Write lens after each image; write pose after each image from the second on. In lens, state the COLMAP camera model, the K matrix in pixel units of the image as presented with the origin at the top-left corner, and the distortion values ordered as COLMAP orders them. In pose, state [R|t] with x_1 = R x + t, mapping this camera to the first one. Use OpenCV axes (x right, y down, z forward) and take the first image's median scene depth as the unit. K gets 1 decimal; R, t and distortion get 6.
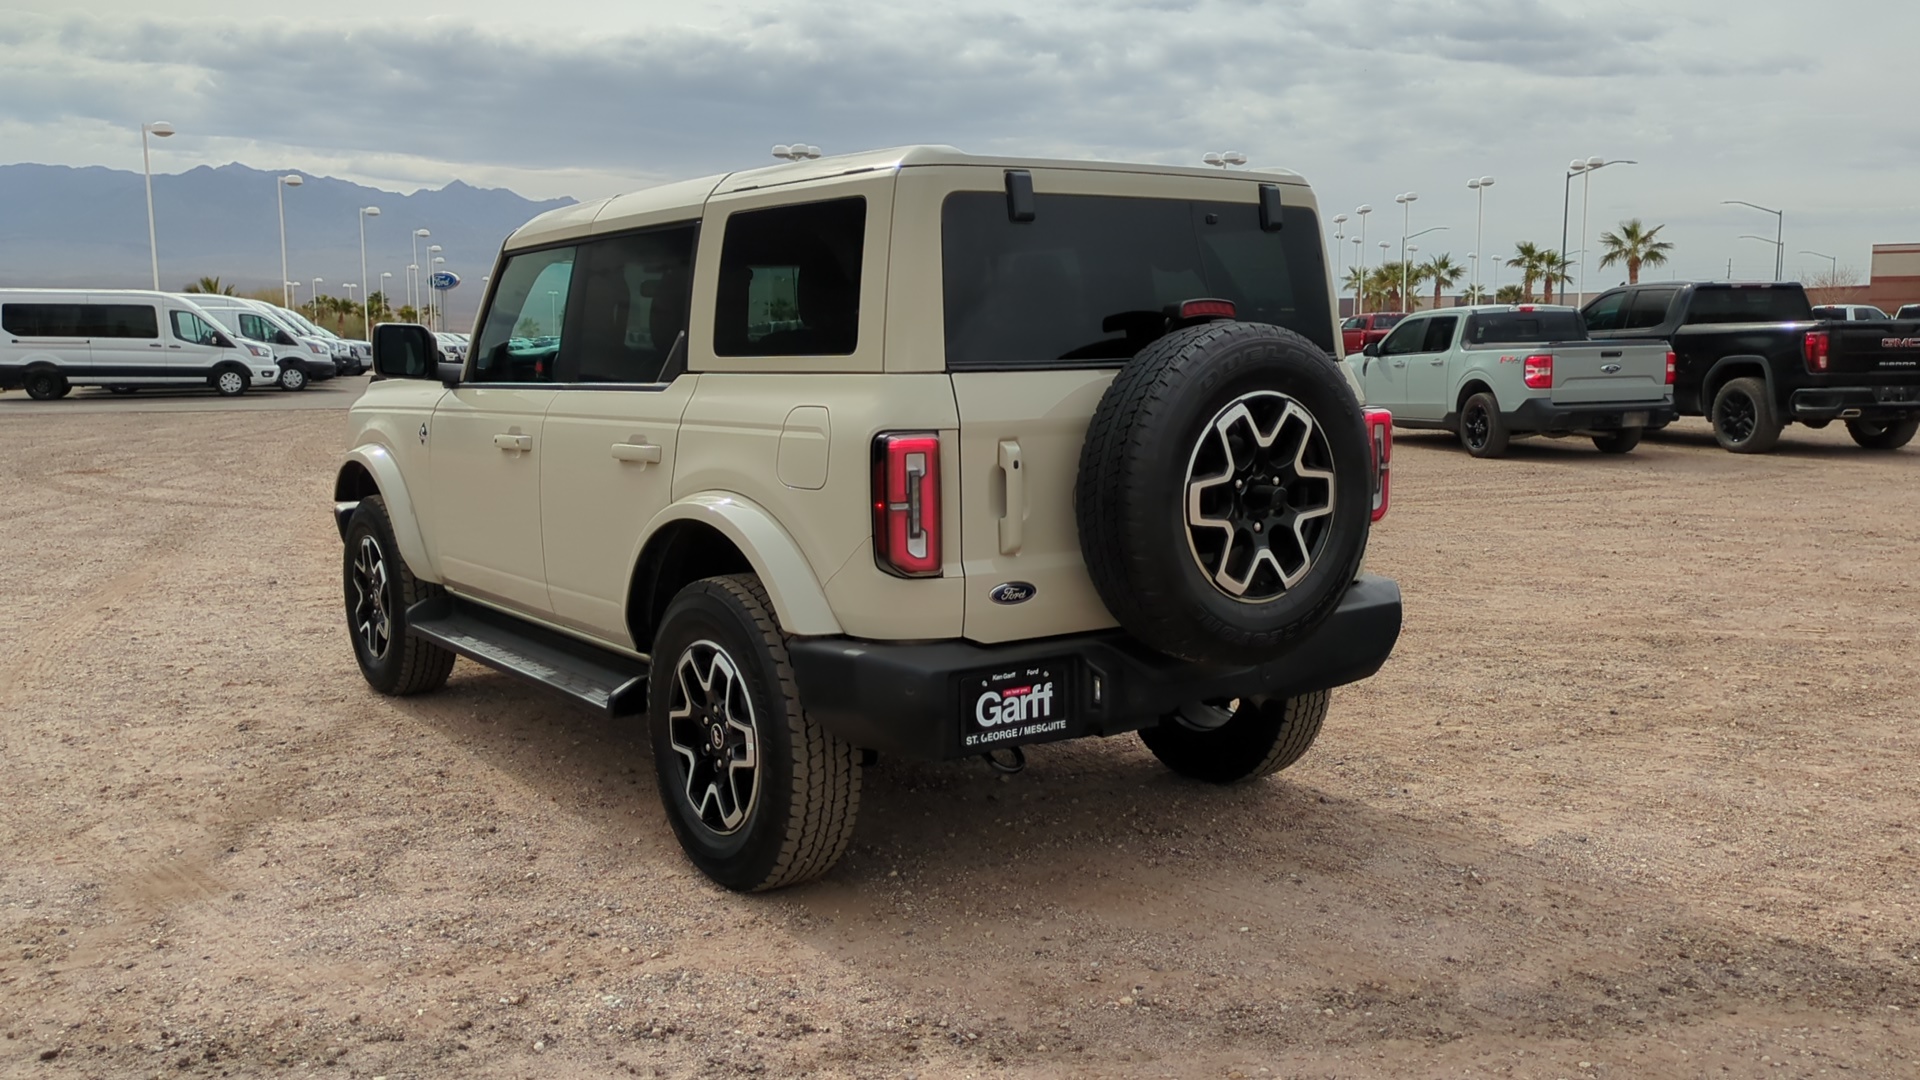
lens RADIAL K [[1644.0, 0, 986.2], [0, 1644.0, 549.1], [0, 0, 1]] dist [0.081784, -0.115625]
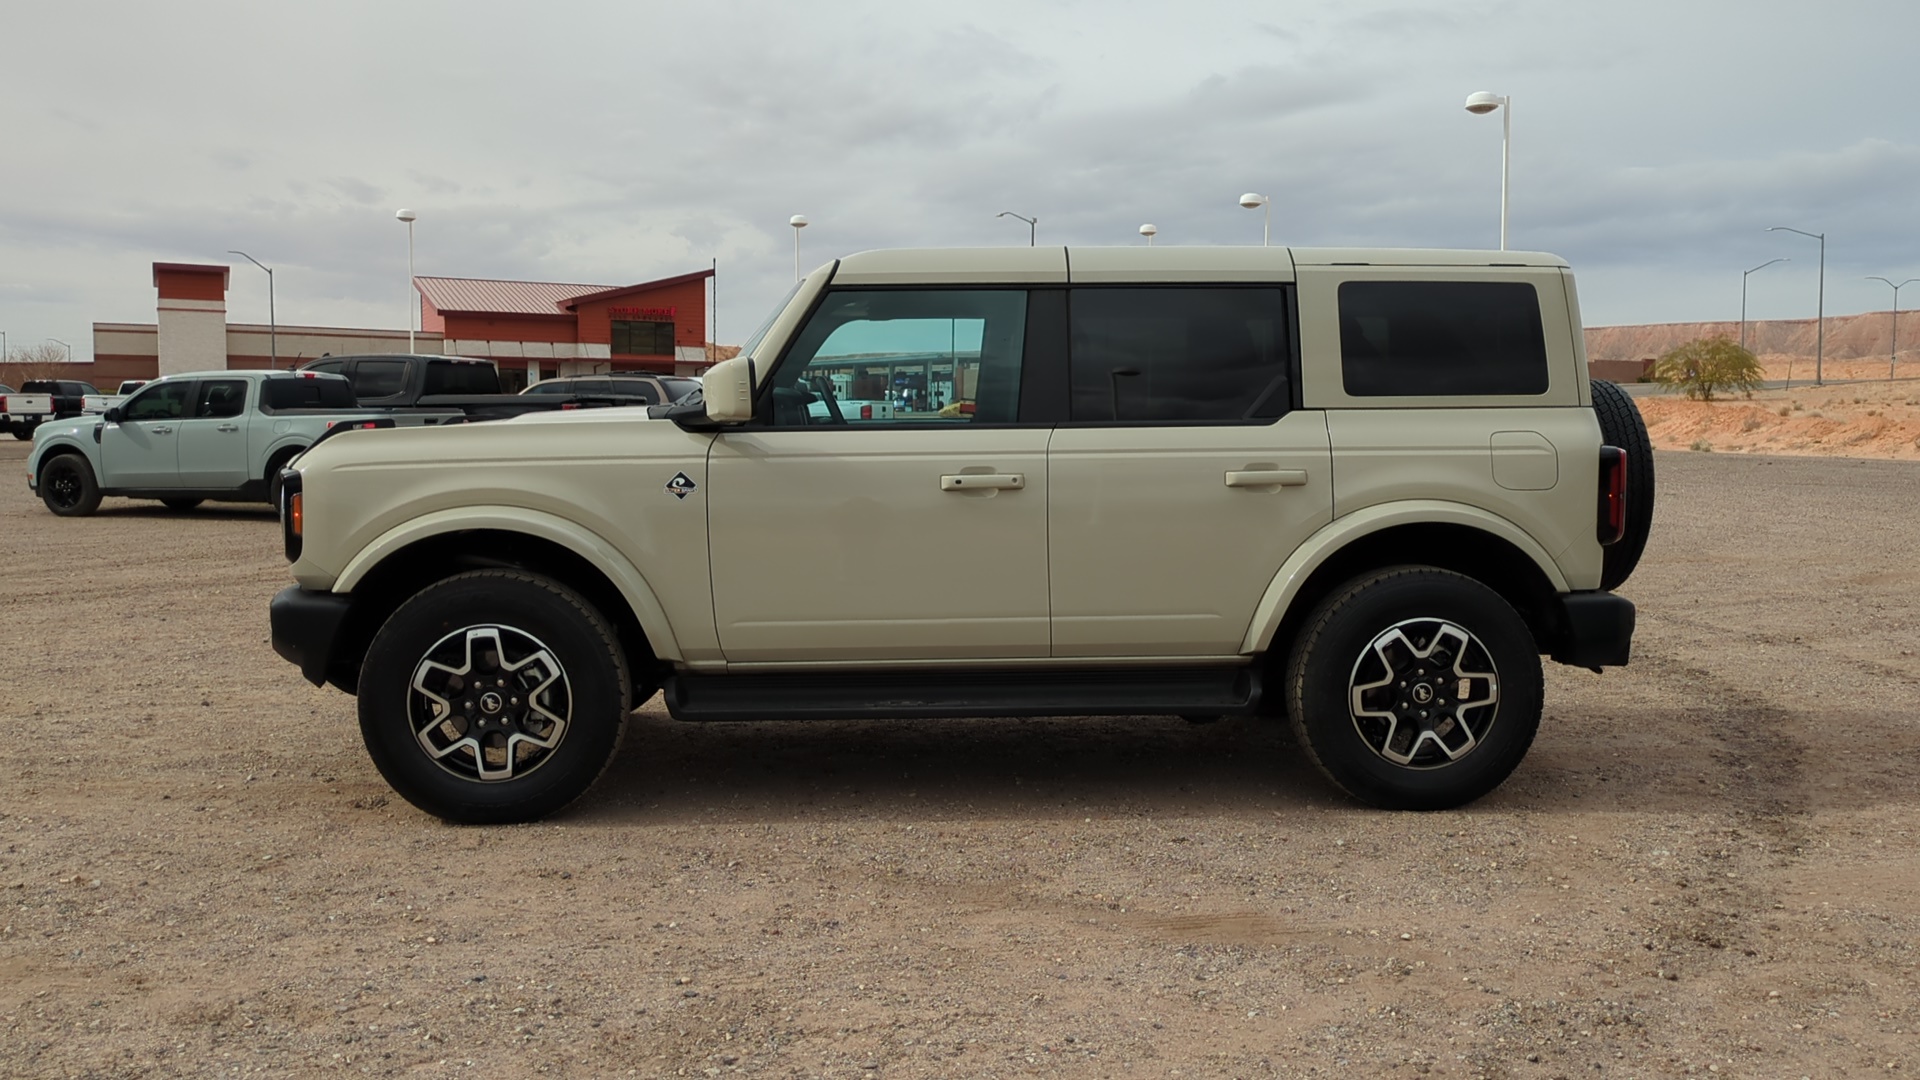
lens RADIAL K [[1647.3, 0, 974.7], [0, 1647.3, 536.2], [0, 0, 1]] dist [0.079497, -0.123949]
pose [[0.524635, -0.054861, 0.849558, -1.551352], [0.100562, 0.994928, 0.002147, -0.048238], [-0.845367, 0.084307, 0.527492, 0.664639]]
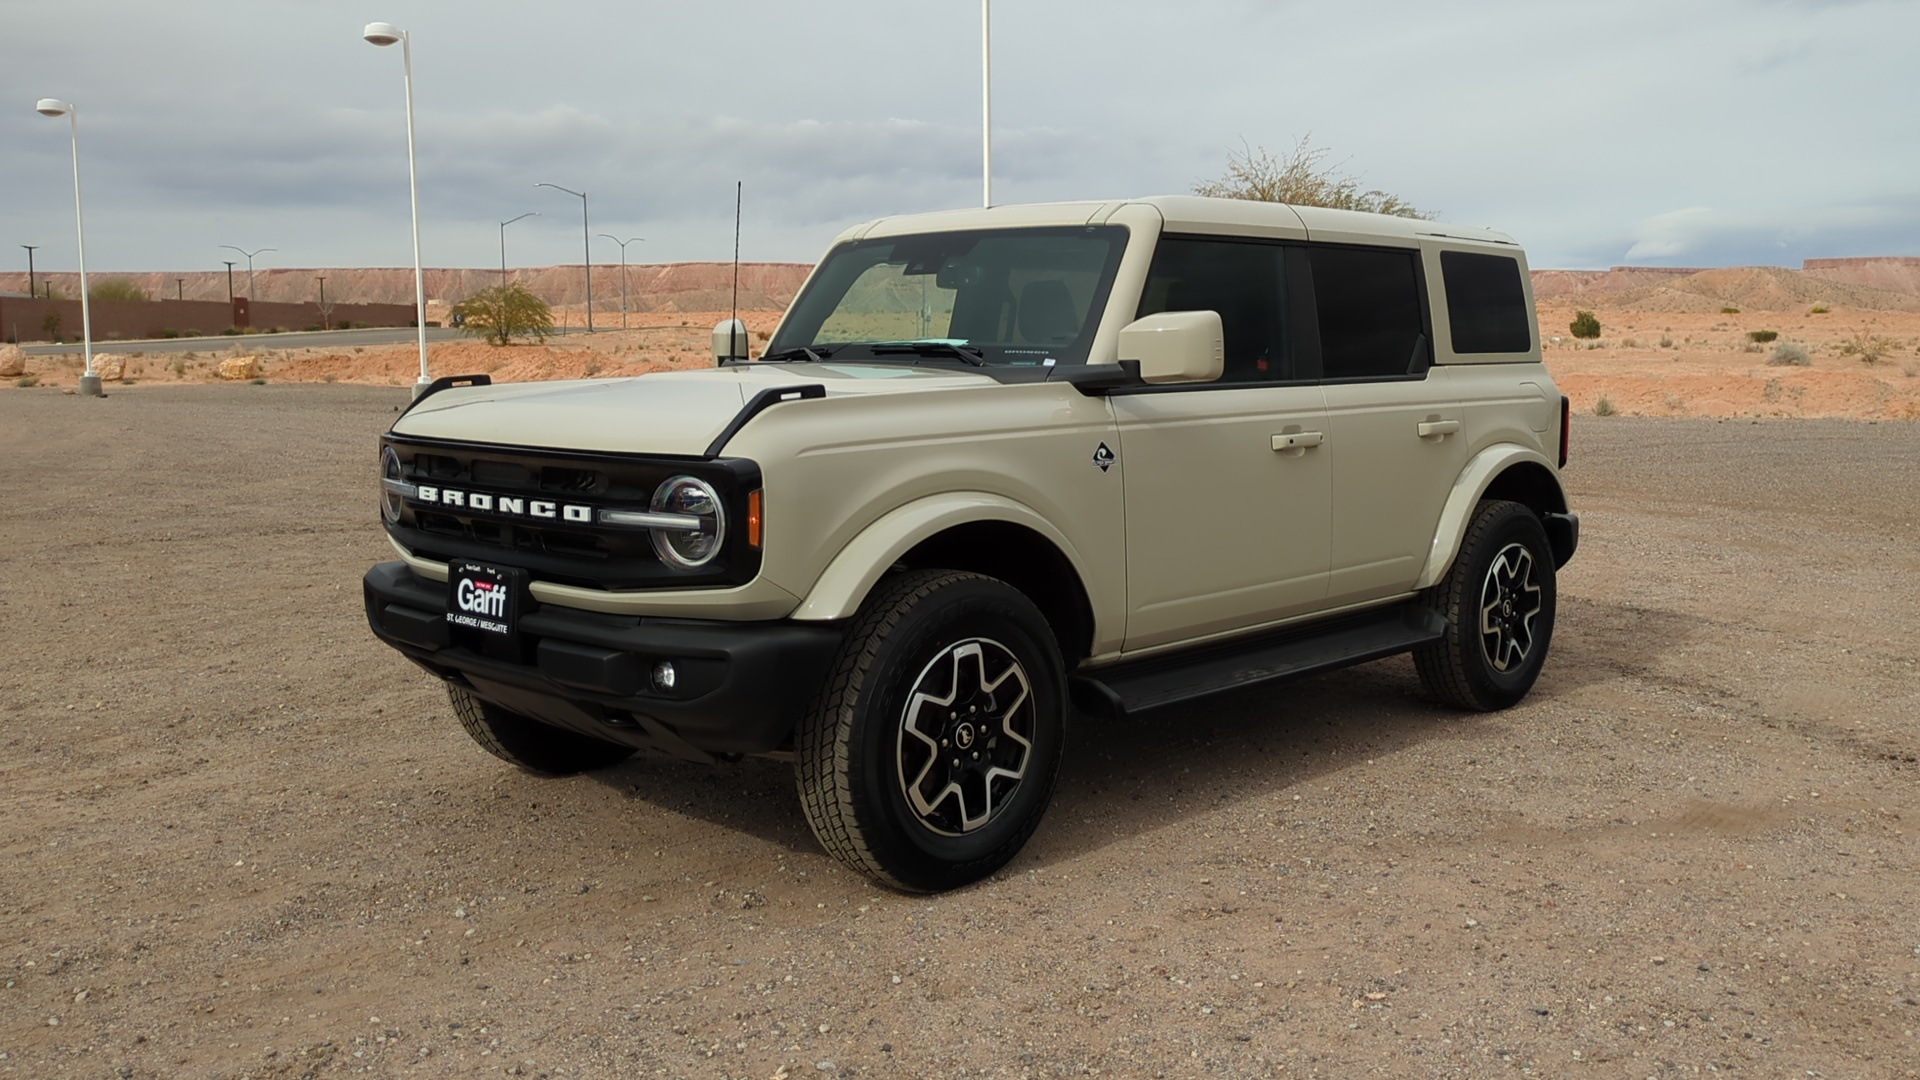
lens RADIAL K [[1647.3, 0, 974.7], [0, 1647.3, 536.2], [0, 0, 1]] dist [0.079497, -0.123949]
pose [[-0.184717, -0.098185, 0.977875, -1.666581], [0.123172, 0.984839, 0.122151, -0.209411], [-0.975043, 0.143010, -0.169823, 1.869017]]
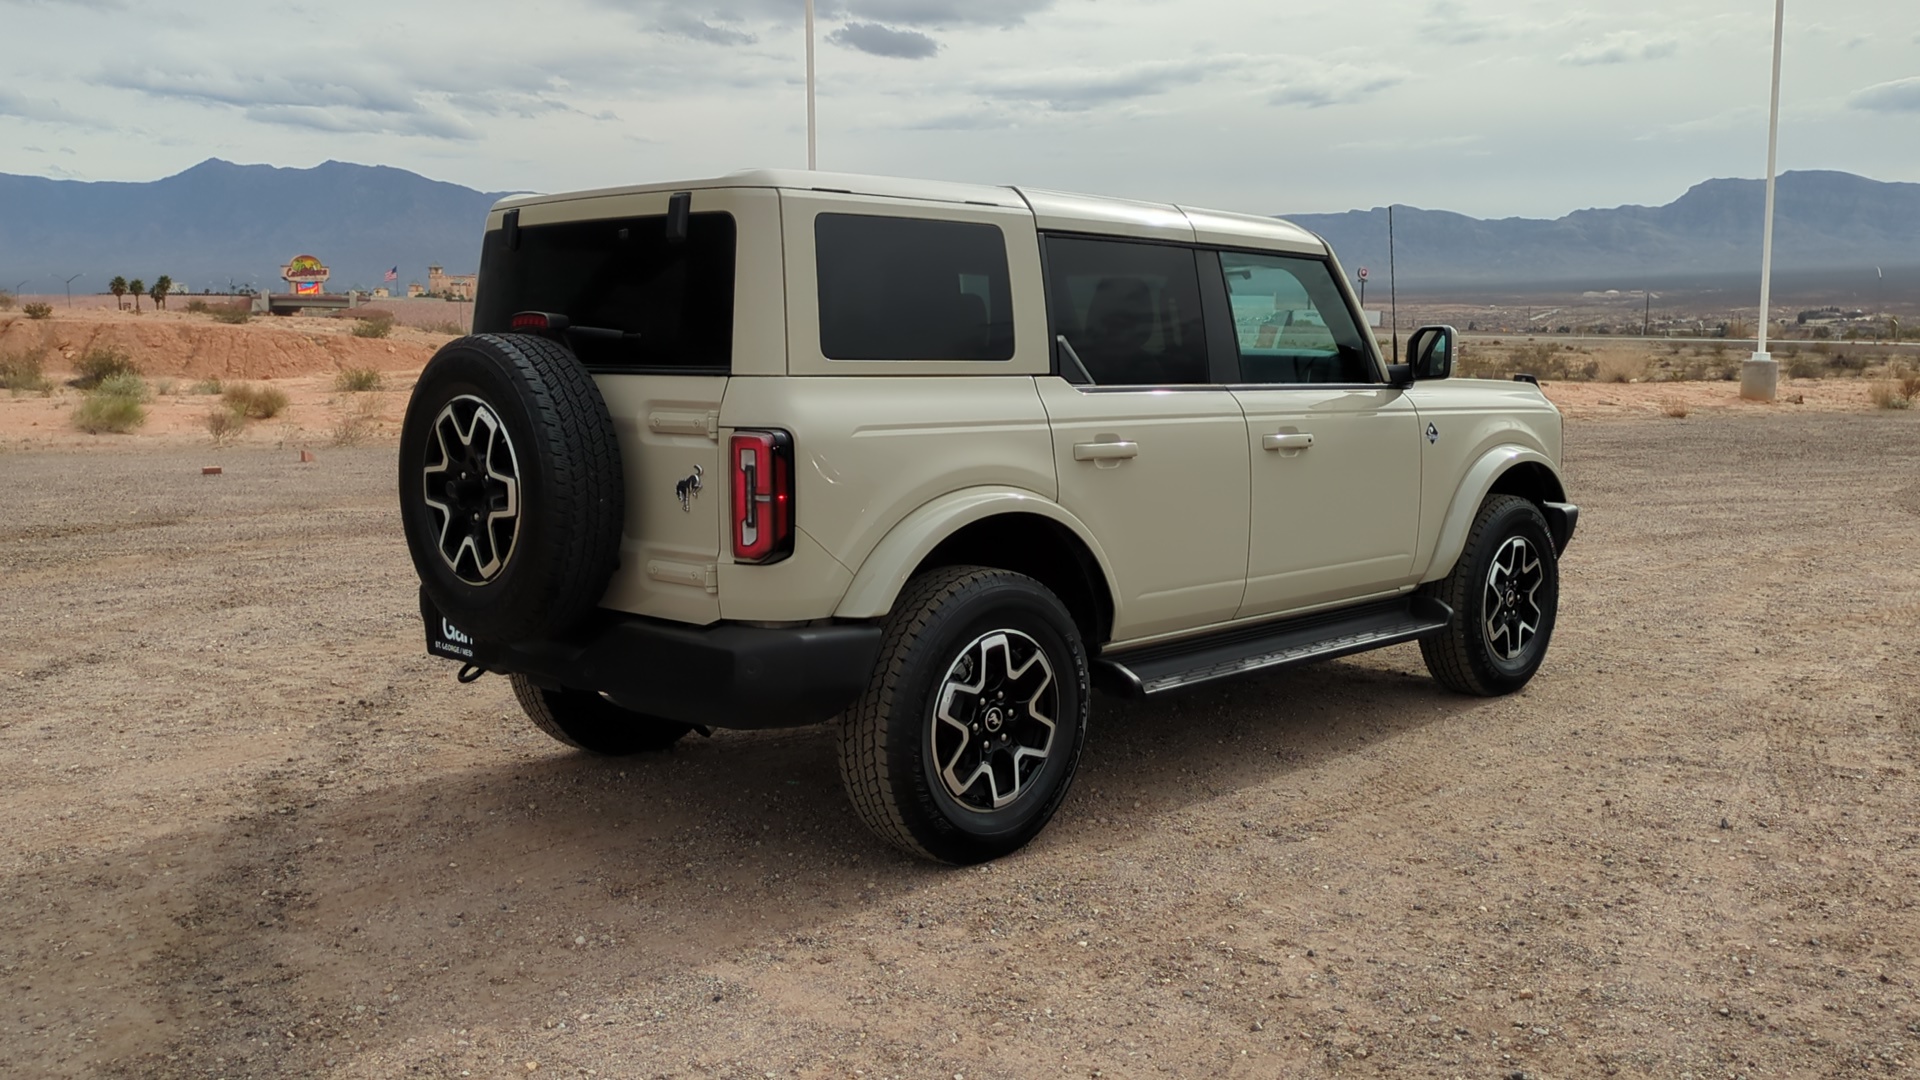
lens RADIAL K [[1647.3, 0, 974.7], [0, 1647.3, 536.2], [0, 0, 1]] dist [0.079497, -0.123949]
pose [[0.167667, 0.126183, -0.977735, 1.324811], [-0.128781, 0.986080, 0.105176, -0.162689], [0.977396, 0.108279, 0.181583, 1.133331]]
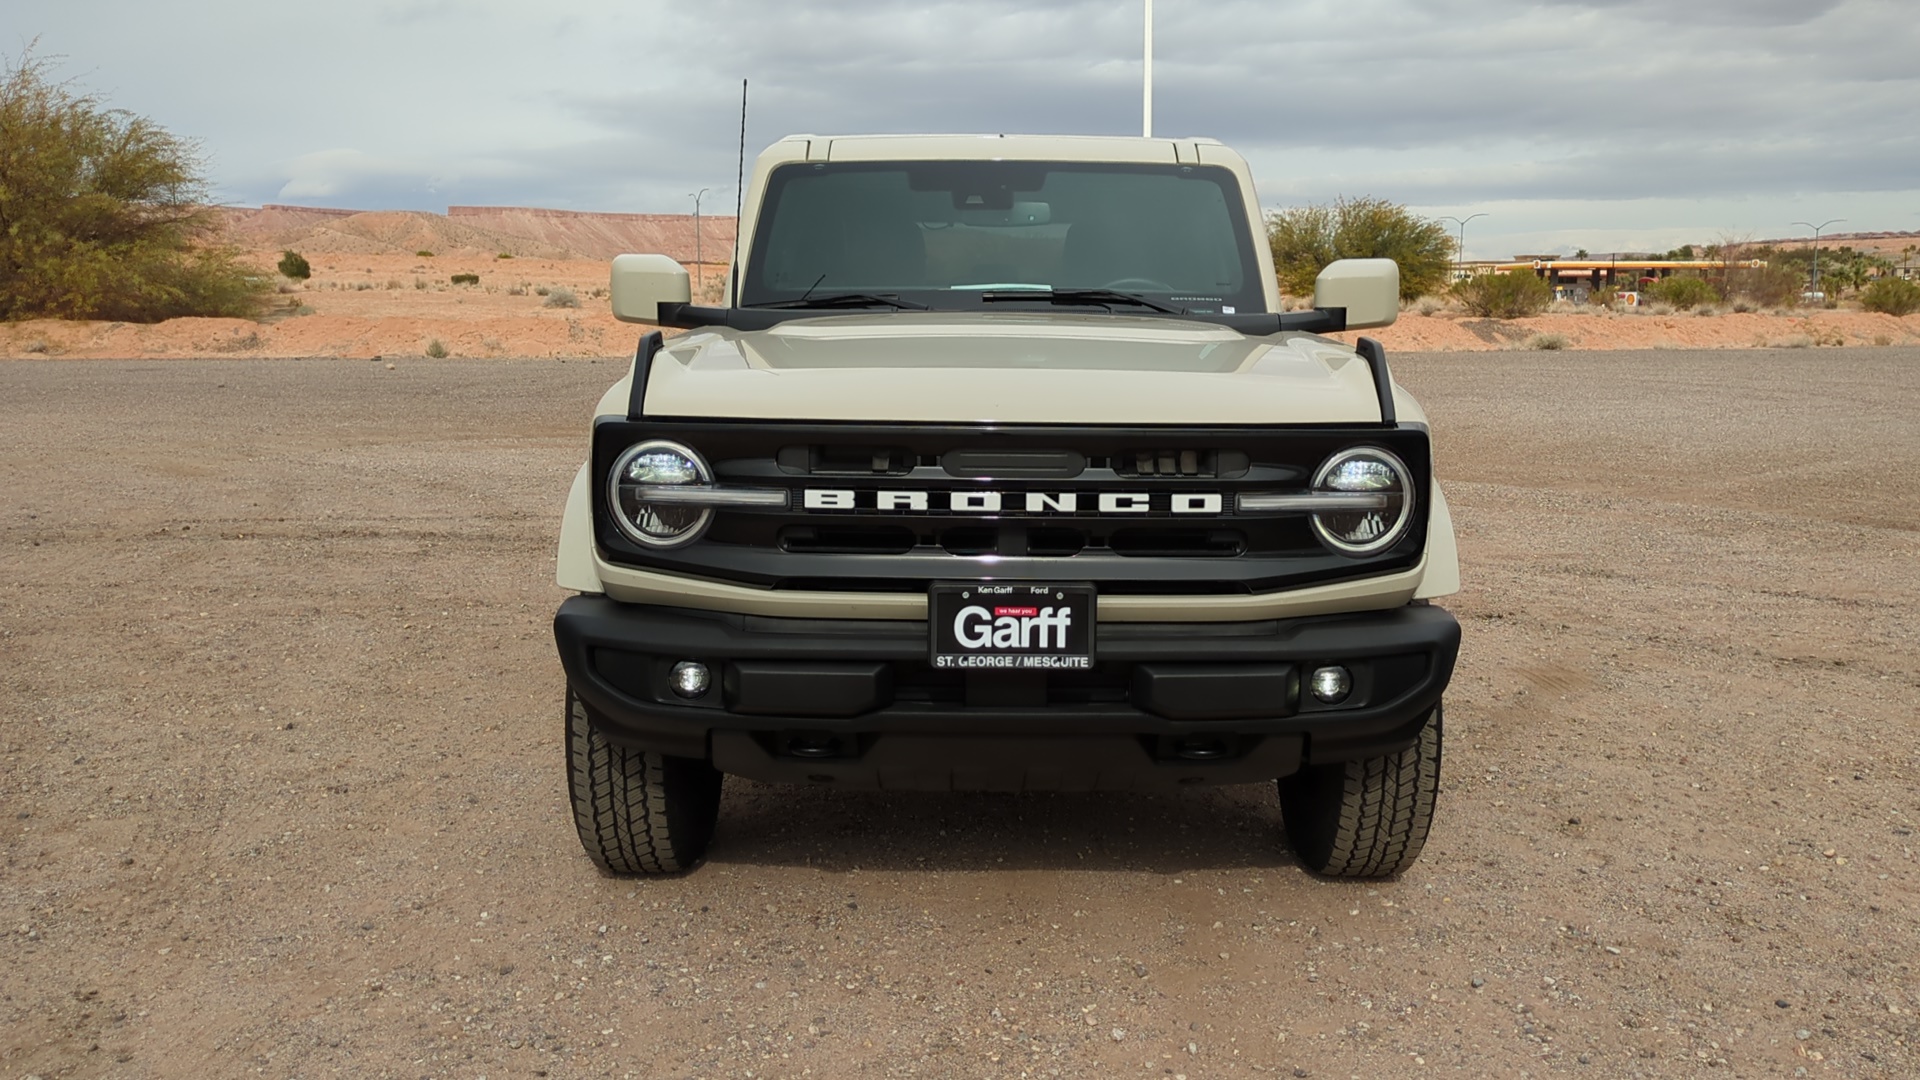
lens RADIAL K [[1647.3, 0, 974.7], [0, 1647.3, 536.2], [0, 0, 1]] dist [0.079497, -0.123949]
pose [[-0.815871, -0.076327, 0.573174, -1.002495], [0.075355, 0.968762, 0.236267, -0.314082], [-0.573302, 0.235955, -0.784633, 2.639695]]
